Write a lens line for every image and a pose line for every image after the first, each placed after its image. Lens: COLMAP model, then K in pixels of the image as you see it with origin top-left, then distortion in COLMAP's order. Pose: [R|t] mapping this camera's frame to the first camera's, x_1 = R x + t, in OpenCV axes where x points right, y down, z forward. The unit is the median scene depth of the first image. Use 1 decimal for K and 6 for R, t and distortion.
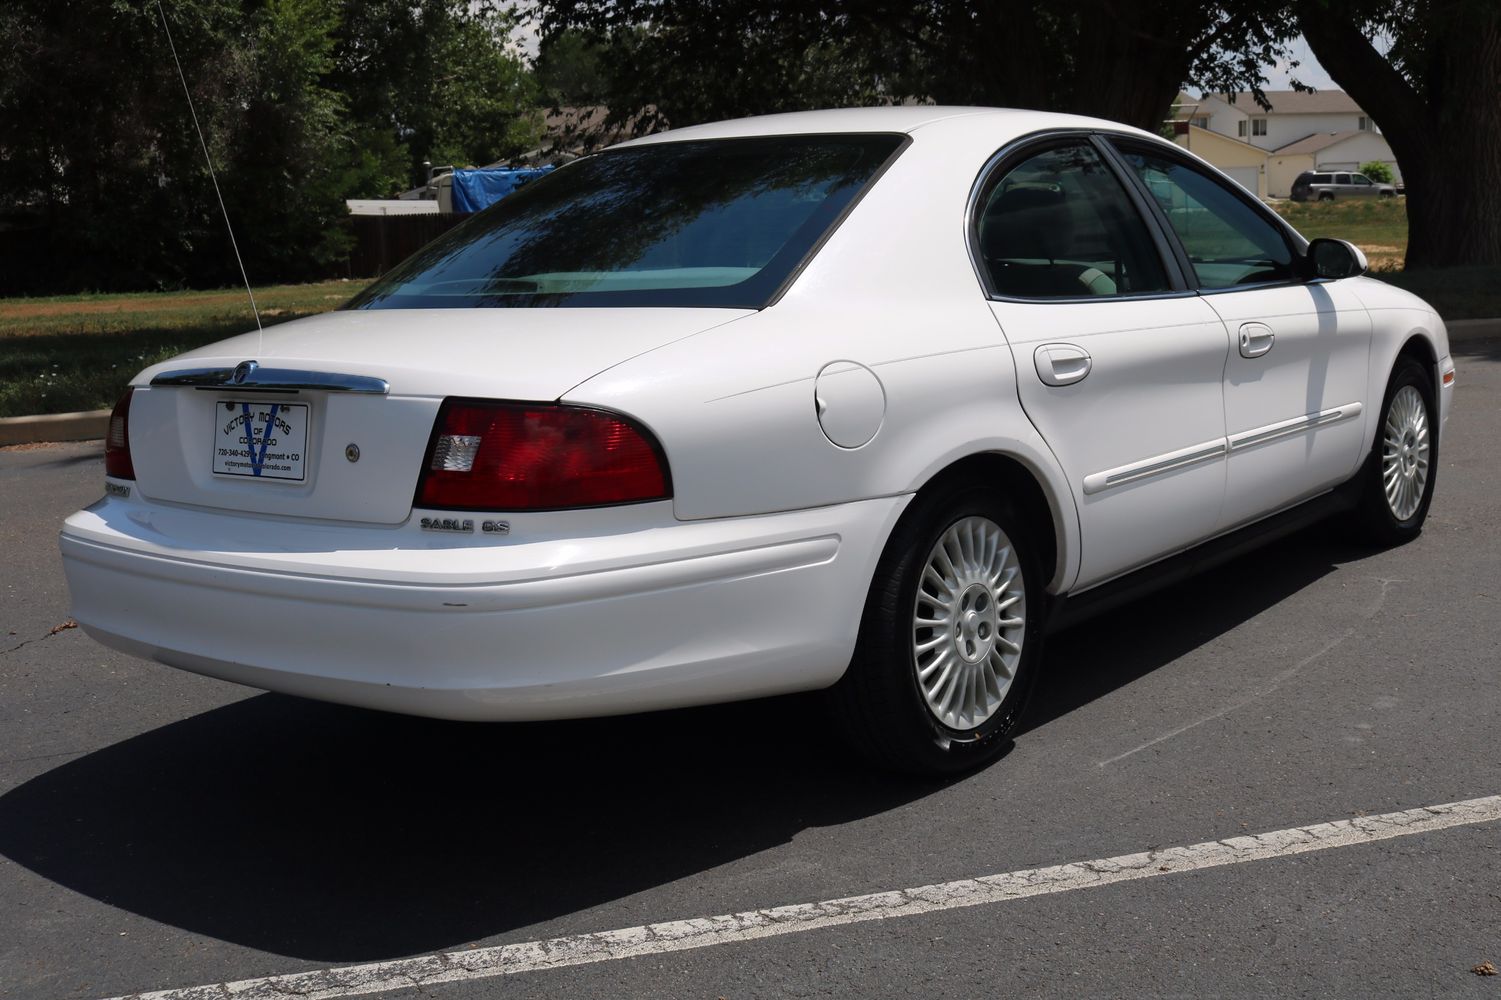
lens RADIAL K [[1949.0, 0, 744.4], [0, 1949.0, 459.1], [0, 0, 1]] dist [-0.079799, 0.000000]
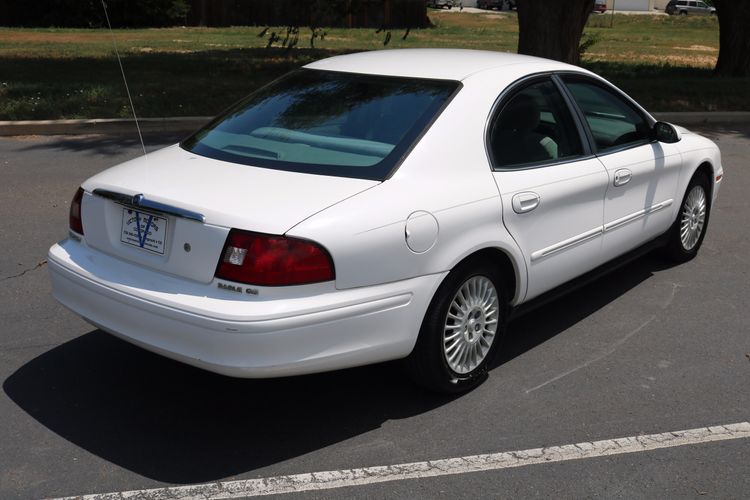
lens RADIAL K [[973.9, 0, 373.1], [0, 973.9, 251.7], [0, 0, 1]] dist [-0.079799, 0.000000]
pose [[0.997898, 0.064777, 0.001769, 0.000978], [-0.064375, 0.987836, 0.141545, -0.150330], [0.007421, -0.141361, 0.989930, -0.052908]]
